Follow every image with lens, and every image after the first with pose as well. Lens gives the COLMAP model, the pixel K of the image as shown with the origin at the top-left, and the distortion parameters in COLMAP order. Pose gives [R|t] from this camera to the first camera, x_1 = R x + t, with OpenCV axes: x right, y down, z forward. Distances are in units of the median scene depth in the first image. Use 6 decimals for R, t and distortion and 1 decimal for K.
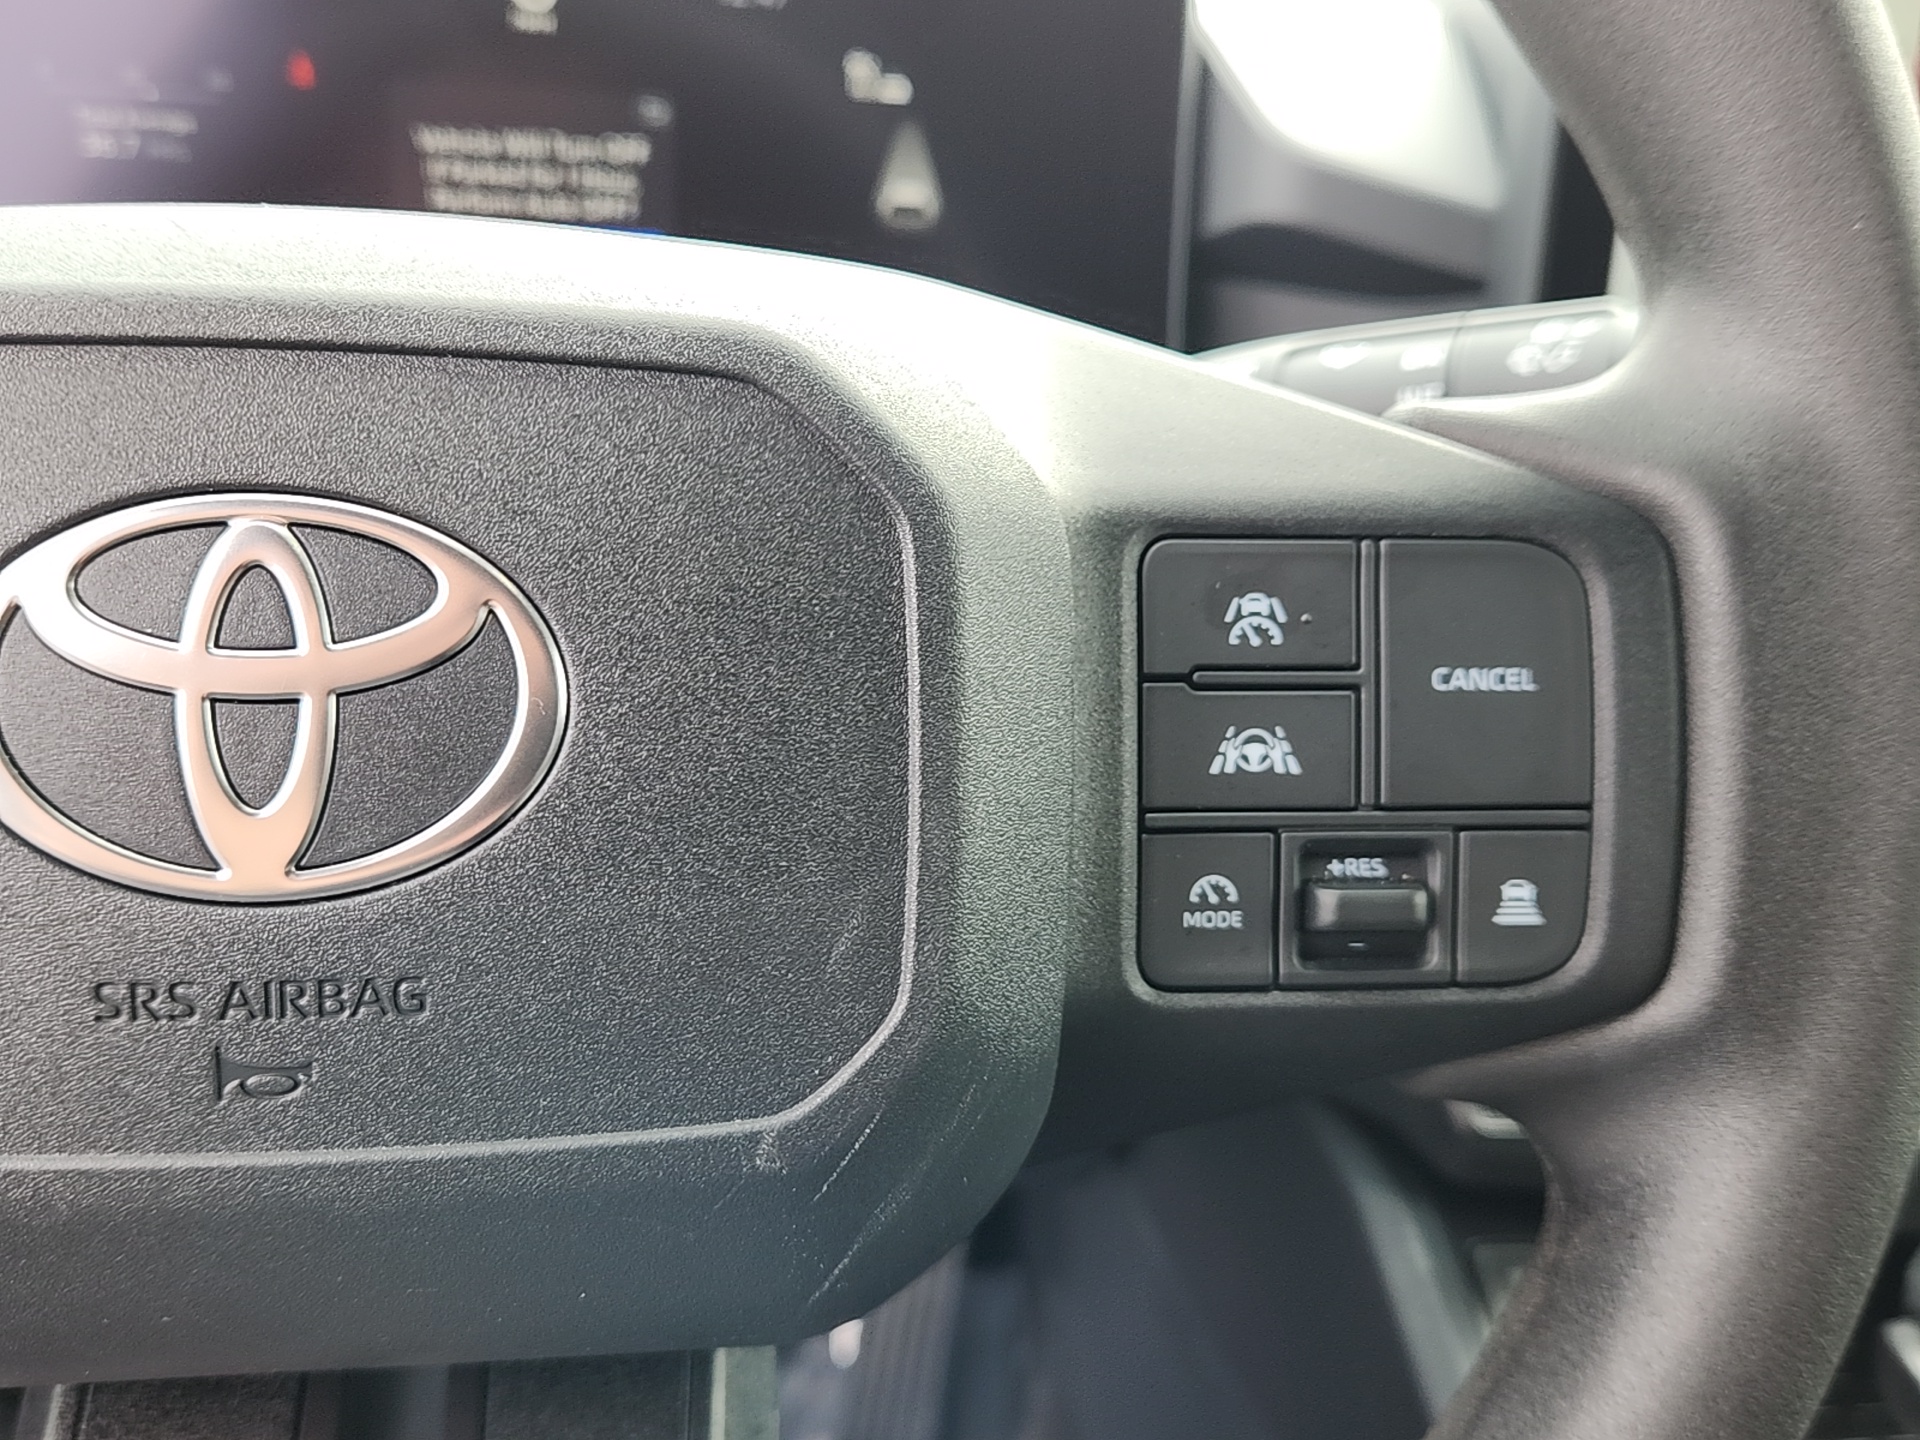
lens RADIAL K [[1732.8, 0, 958.8], [0, 1732.8, 763.7], [0, 0, 1]] dist [0.045445, -0.025253]
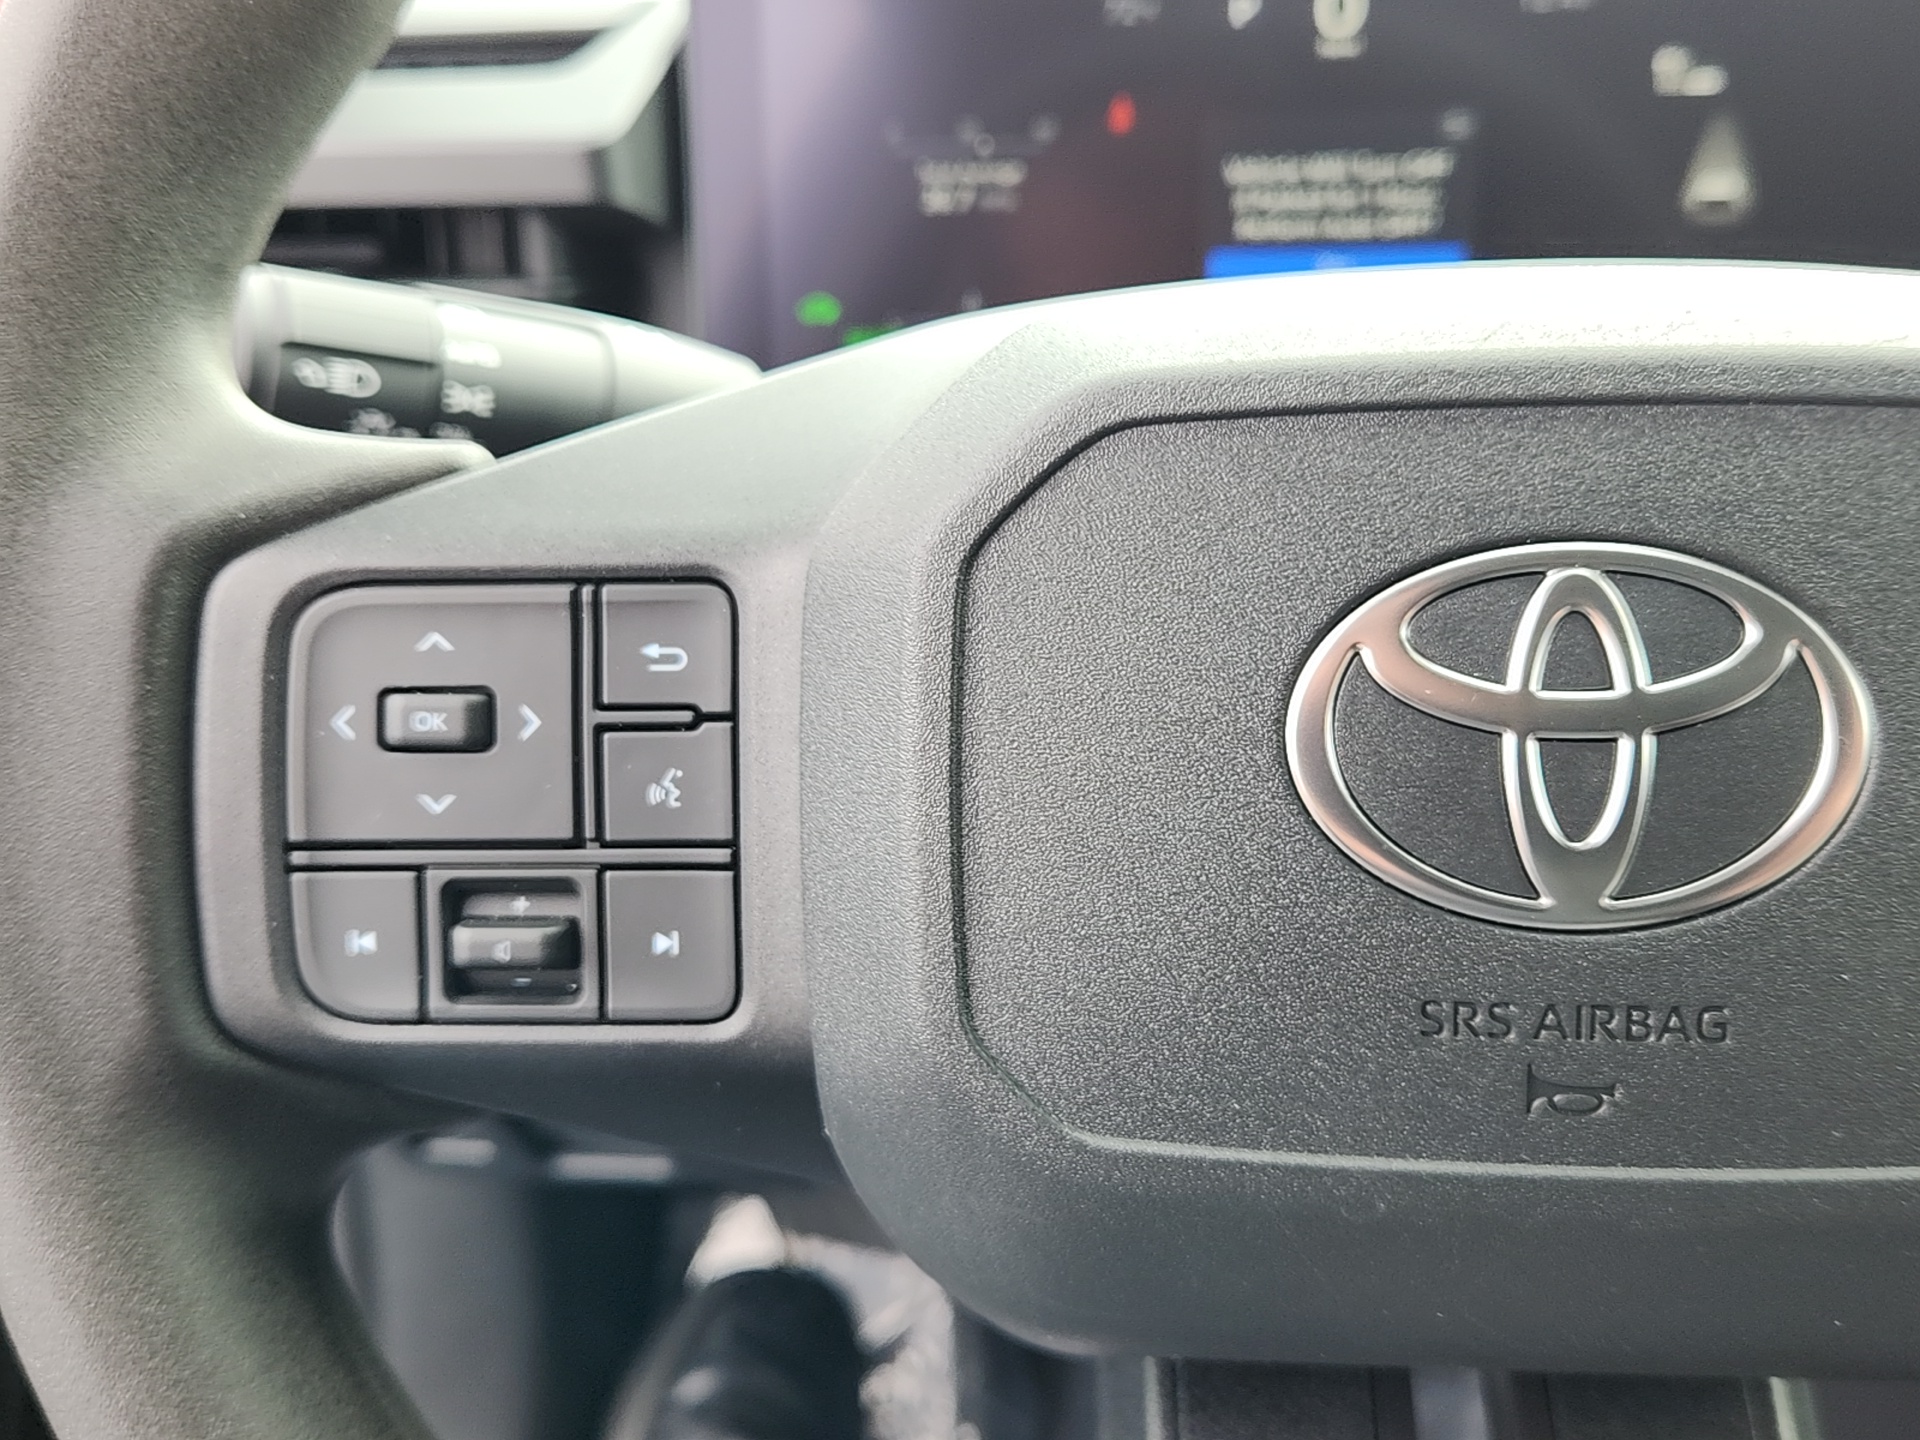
lens RADIAL K [[1772.3, 0, 960.6], [0, 1772.3, 782.0], [0, 0, 1]] dist [0.002976, -0.005173]
pose [[0.971321, 0.008075, -0.237634, -0.501309], [-0.005873, 0.999933, 0.009972, -0.018637], [0.237699, -0.008291, 0.971304, -0.128804]]
